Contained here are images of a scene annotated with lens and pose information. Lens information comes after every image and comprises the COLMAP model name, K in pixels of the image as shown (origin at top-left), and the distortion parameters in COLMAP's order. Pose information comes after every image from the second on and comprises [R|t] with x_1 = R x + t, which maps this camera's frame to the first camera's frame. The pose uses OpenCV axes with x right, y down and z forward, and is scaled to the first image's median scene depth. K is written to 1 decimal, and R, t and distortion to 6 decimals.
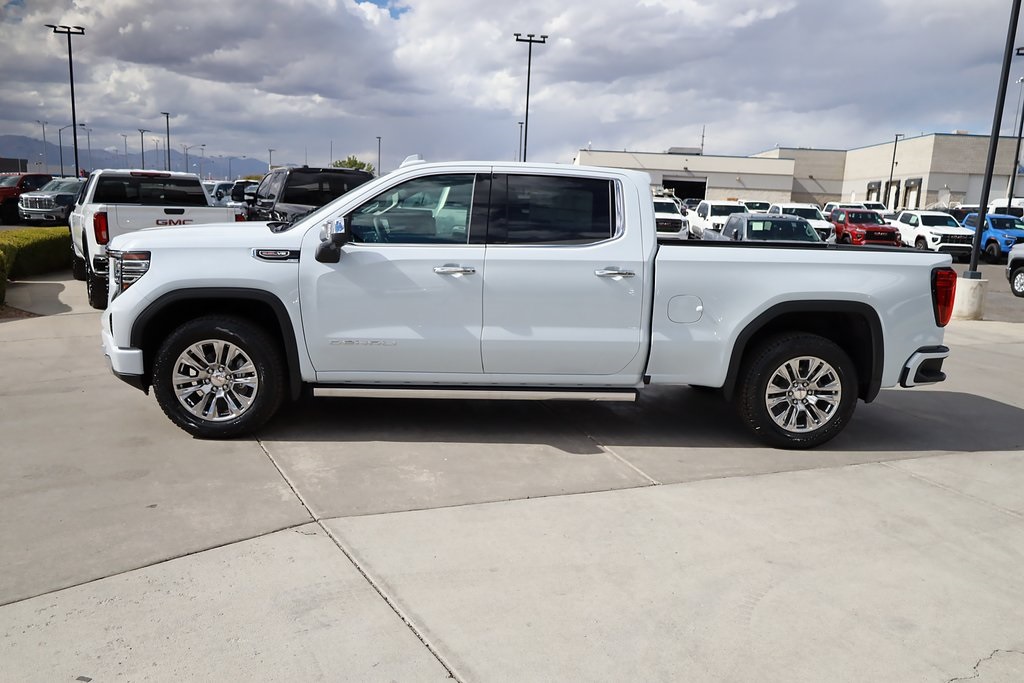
lens RADIAL K [[740.8, 0, 512.0], [0, 740.8, 341.5], [0, 0, 1]] dist [-0.007682, -0.000146]
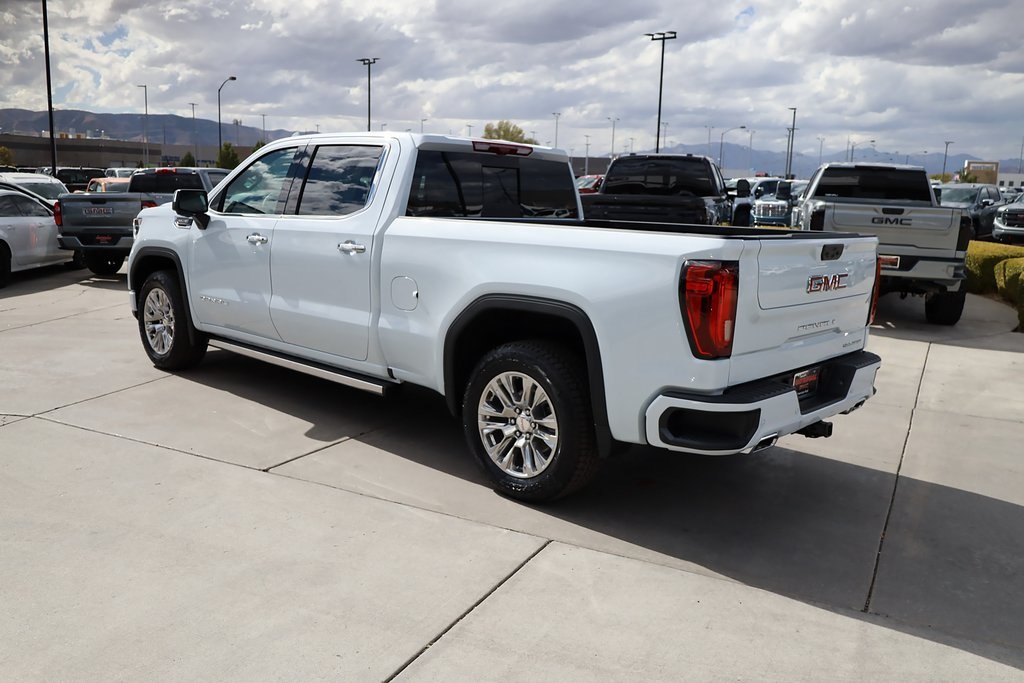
lens RADIAL K [[847.5, 0, 512.0], [0, 847.5, 341.5], [0, 0, 1]] dist [-0.006795, -0.005089]
pose [[0.679362, 0.113007, -0.725050, 1.019334], [-0.134232, 0.990537, 0.028612, -0.033946], [0.721422, 0.077887, 0.688102, 0.431624]]
